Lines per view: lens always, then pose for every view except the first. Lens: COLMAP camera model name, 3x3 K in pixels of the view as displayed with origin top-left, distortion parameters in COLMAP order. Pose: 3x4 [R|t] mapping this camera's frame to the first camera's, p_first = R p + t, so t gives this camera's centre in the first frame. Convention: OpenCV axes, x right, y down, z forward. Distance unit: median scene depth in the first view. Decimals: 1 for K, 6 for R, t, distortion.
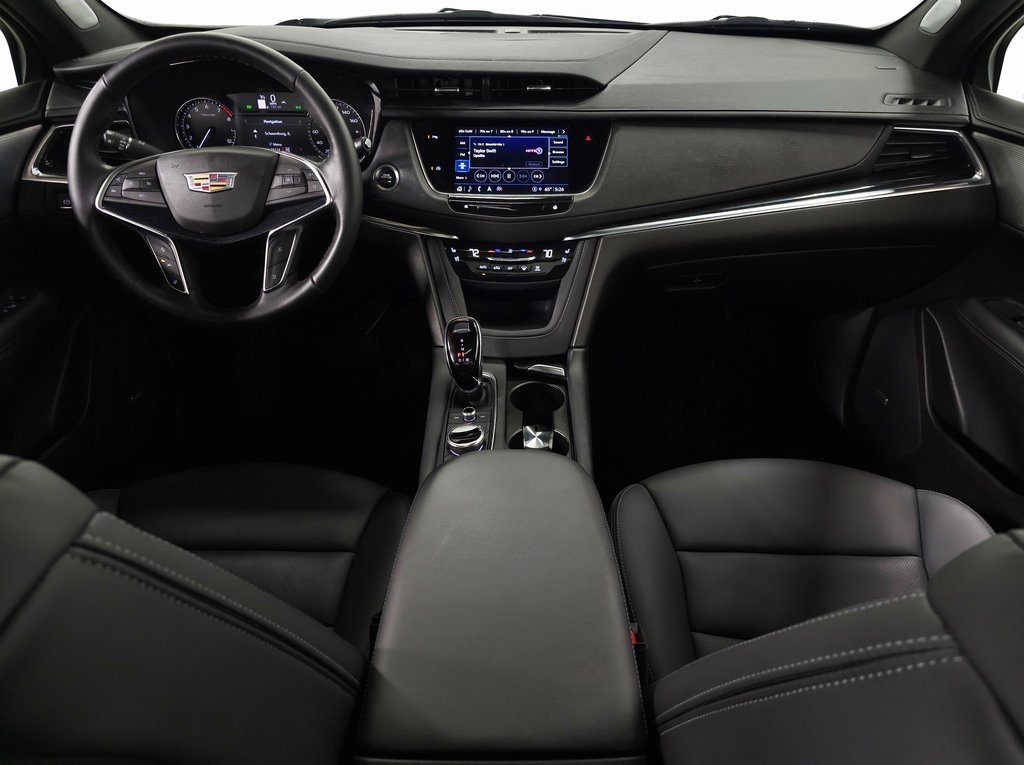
lens RADIAL K [[674.0, 0, 513.1], [0, 674.0, 364.4], [0, 0, 1]] dist [0.006586, 0.000691]
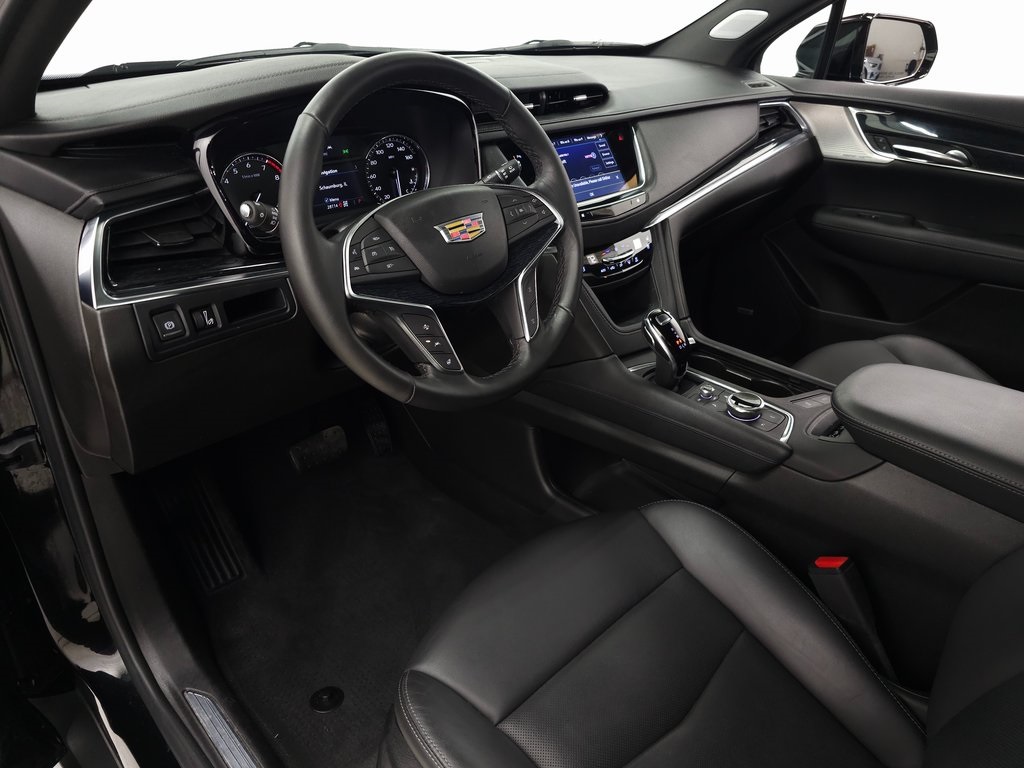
lens RADIAL K [[666.5, 0, 512.0], [0, 666.5, 384.0], [0, 0, 1]] dist [0.013139, -0.001064]
pose [[0.717422, -0.342631, 0.606556, -0.766881], [0.369717, 0.925217, 0.085343, -0.113246], [-0.590437, 0.163027, 0.790447, 0.283829]]
